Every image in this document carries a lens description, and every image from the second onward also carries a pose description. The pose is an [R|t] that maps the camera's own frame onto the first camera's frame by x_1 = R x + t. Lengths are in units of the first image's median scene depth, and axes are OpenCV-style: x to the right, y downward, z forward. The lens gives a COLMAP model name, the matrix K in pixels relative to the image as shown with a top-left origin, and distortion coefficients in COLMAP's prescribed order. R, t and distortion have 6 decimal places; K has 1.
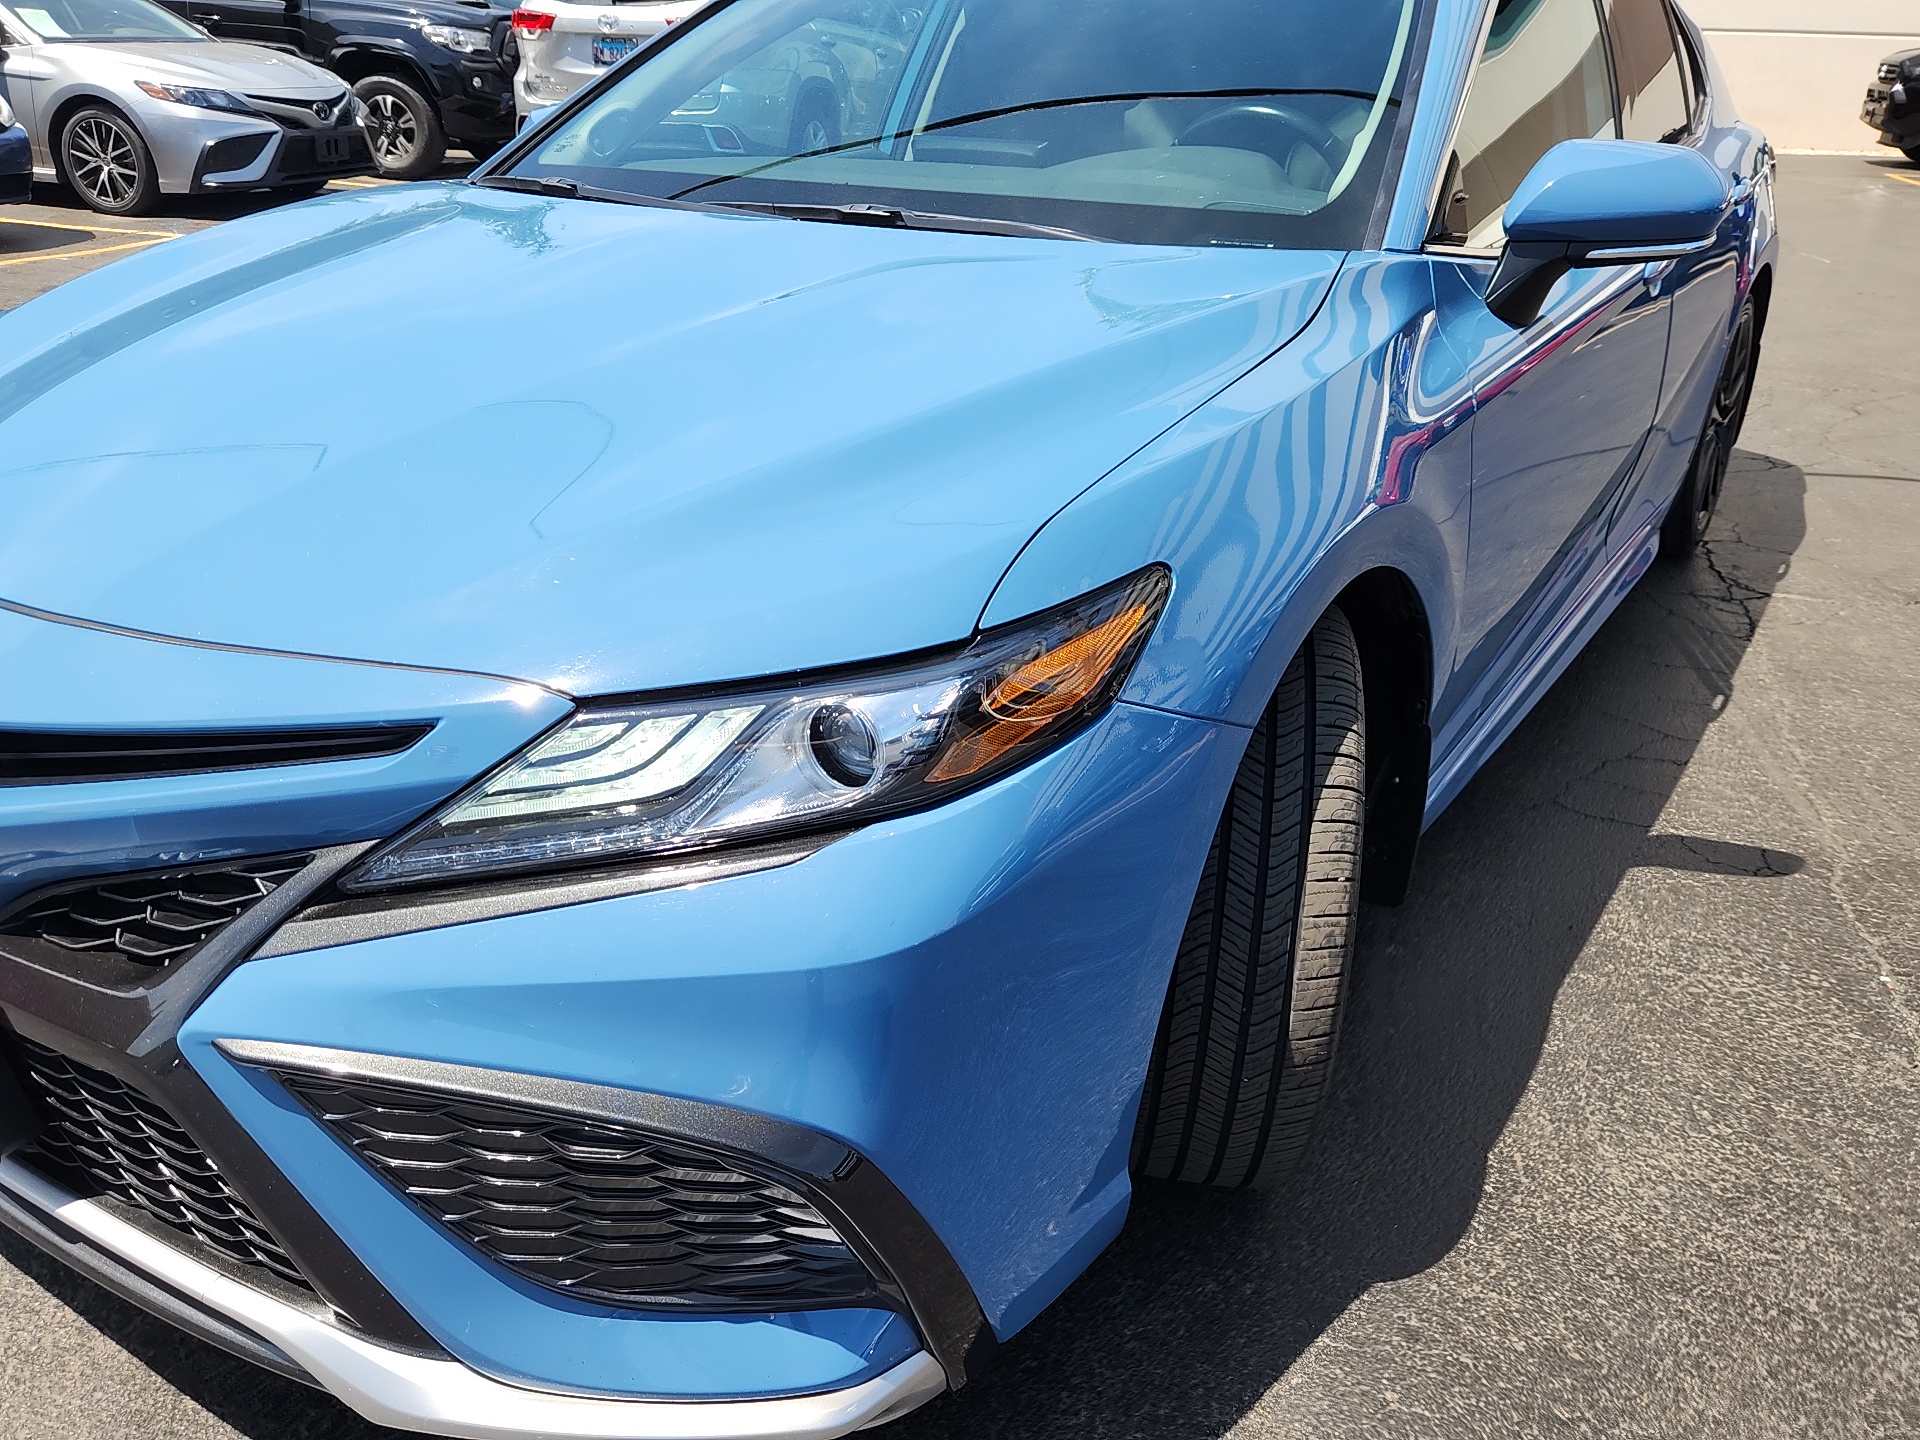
lens RADIAL K [[1485.6, 0, 961.7], [0, 1485.6, 746.4], [0, 0, 1]] dist [0.058177, -0.049494]
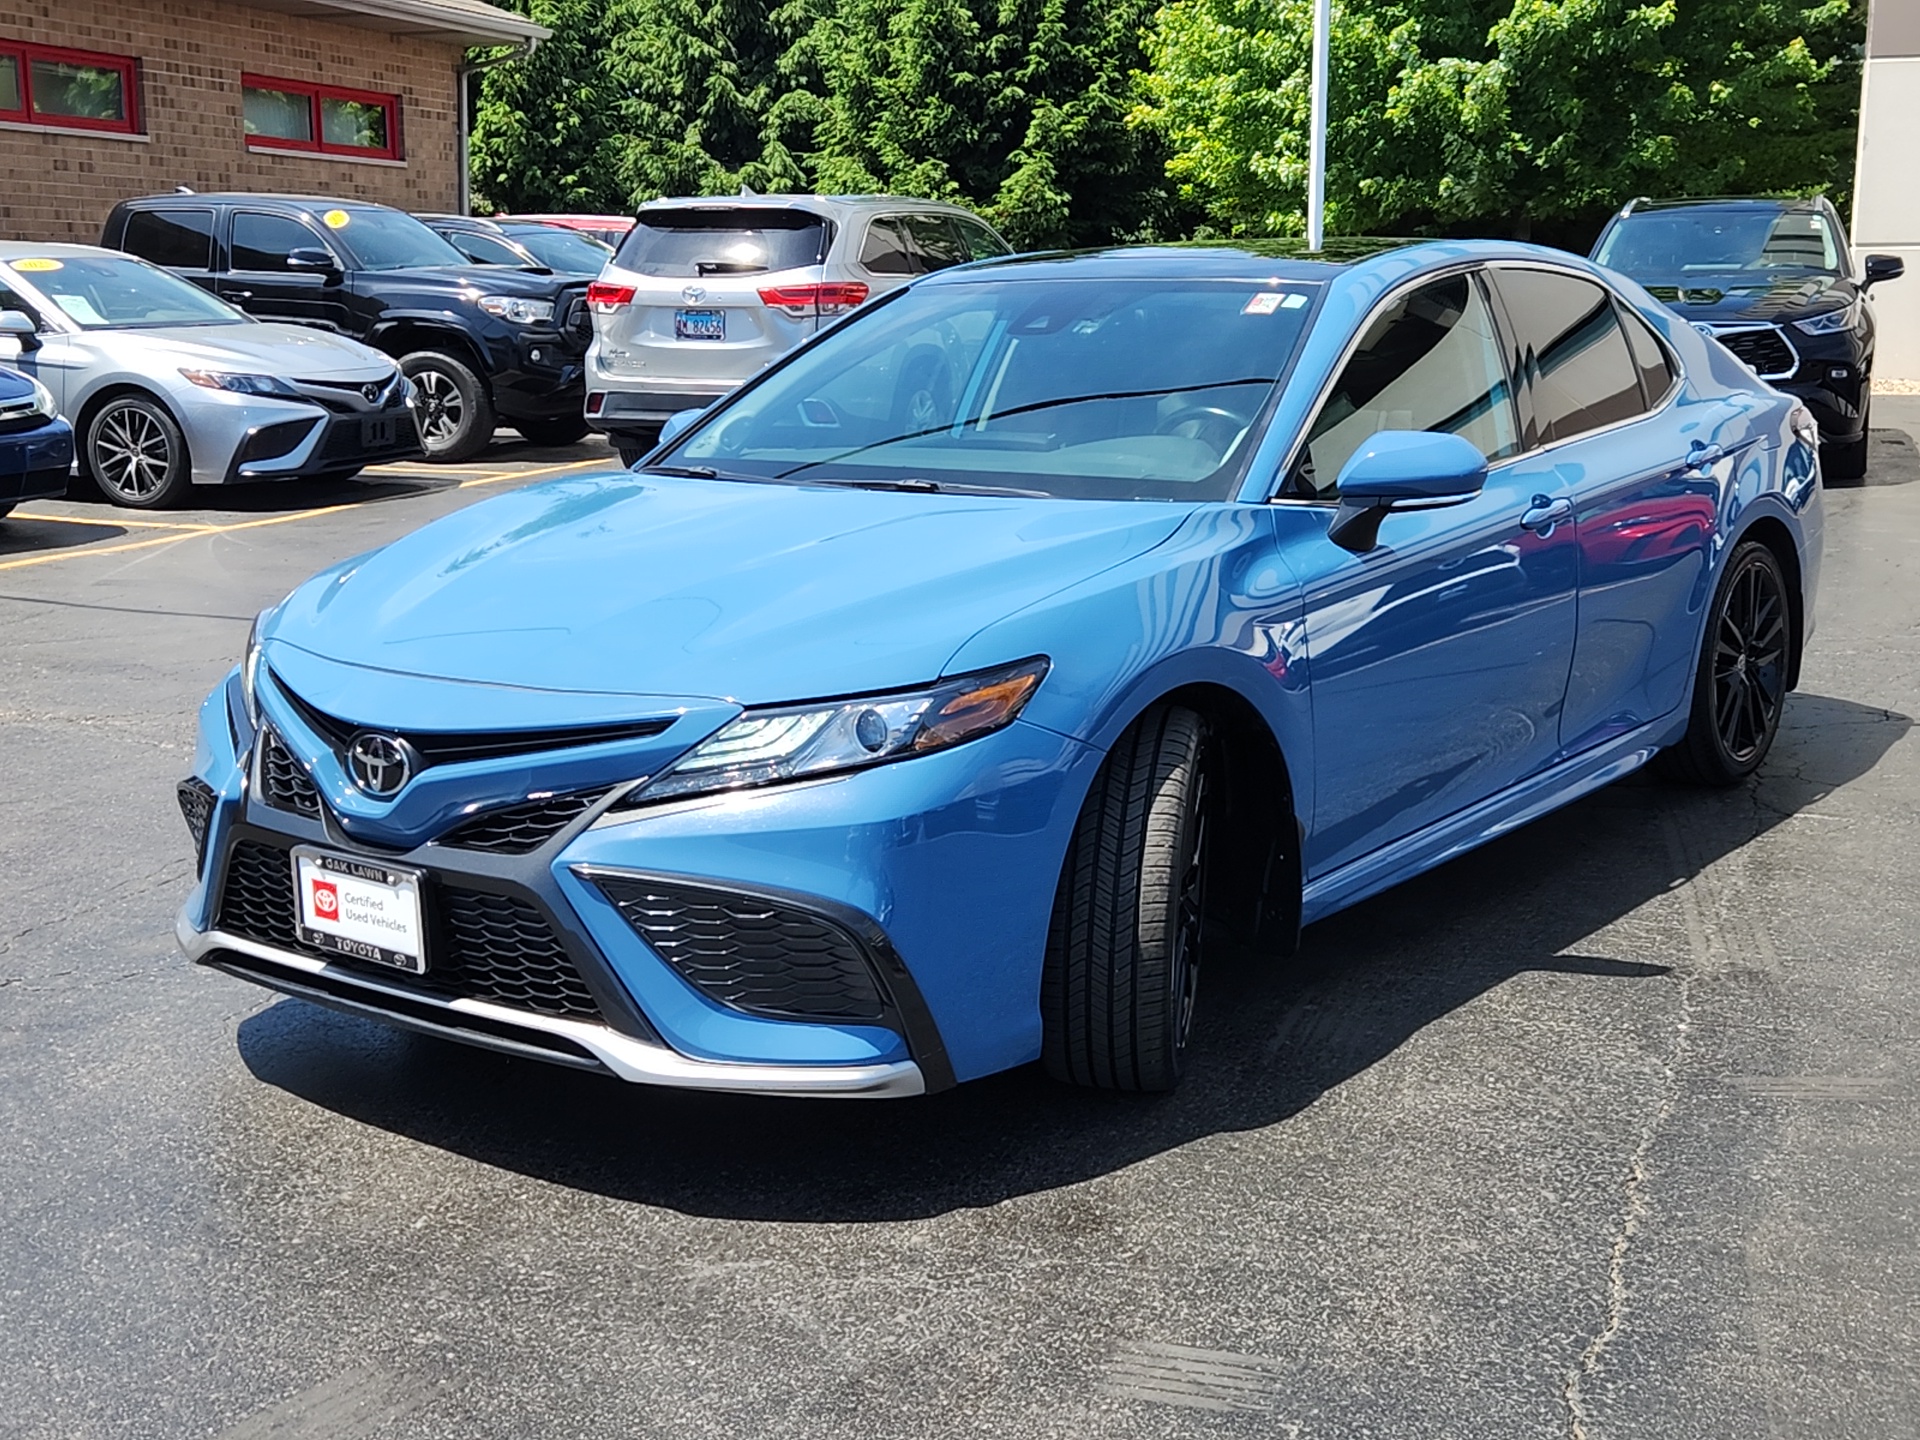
lens RADIAL K [[2317.0, 0, 960.0], [0, 2317.0, 720.0], [0, 0, 1]] dist [0.068160, -0.090255]
pose [[0.996216, -0.009812, -0.086357, 0.040468], [-0.011235, 0.970733, -0.239898, 0.095829], [0.086184, 0.239961, 0.966949, -0.265128]]
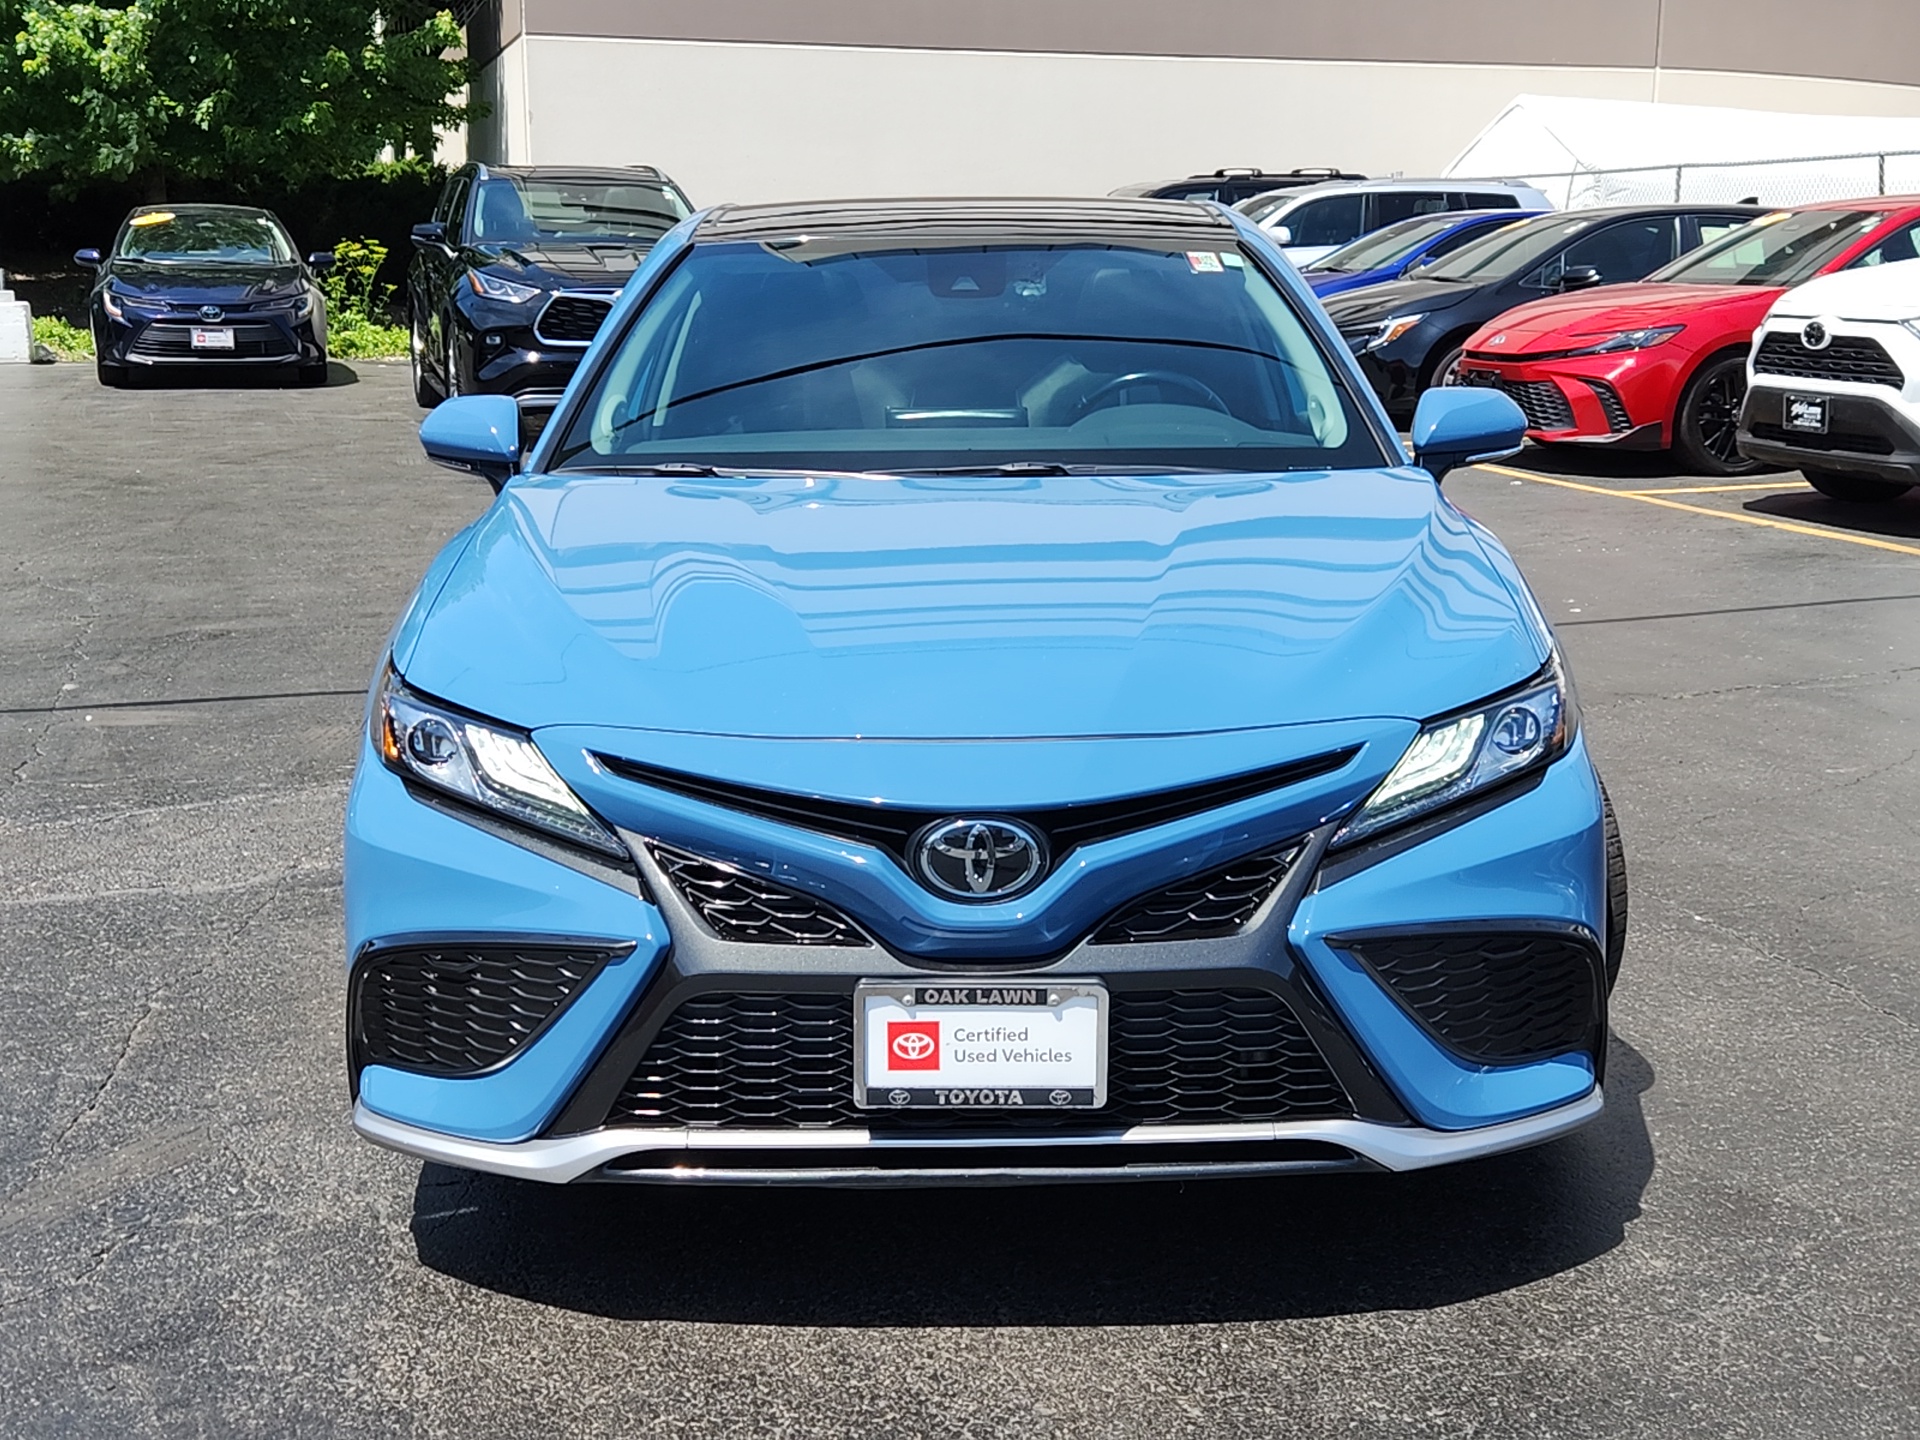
lens RADIAL K [[2317.0, 0, 960.0], [0, 2317.0, 720.0], [0, 0, 1]] dist [0.068160, -0.090255]
pose [[0.834556, -0.133426, 0.534523, -0.283008], [0.247523, 0.957600, -0.147427, 0.031026], [-0.492188, 0.255342, 0.832196, -0.136797]]
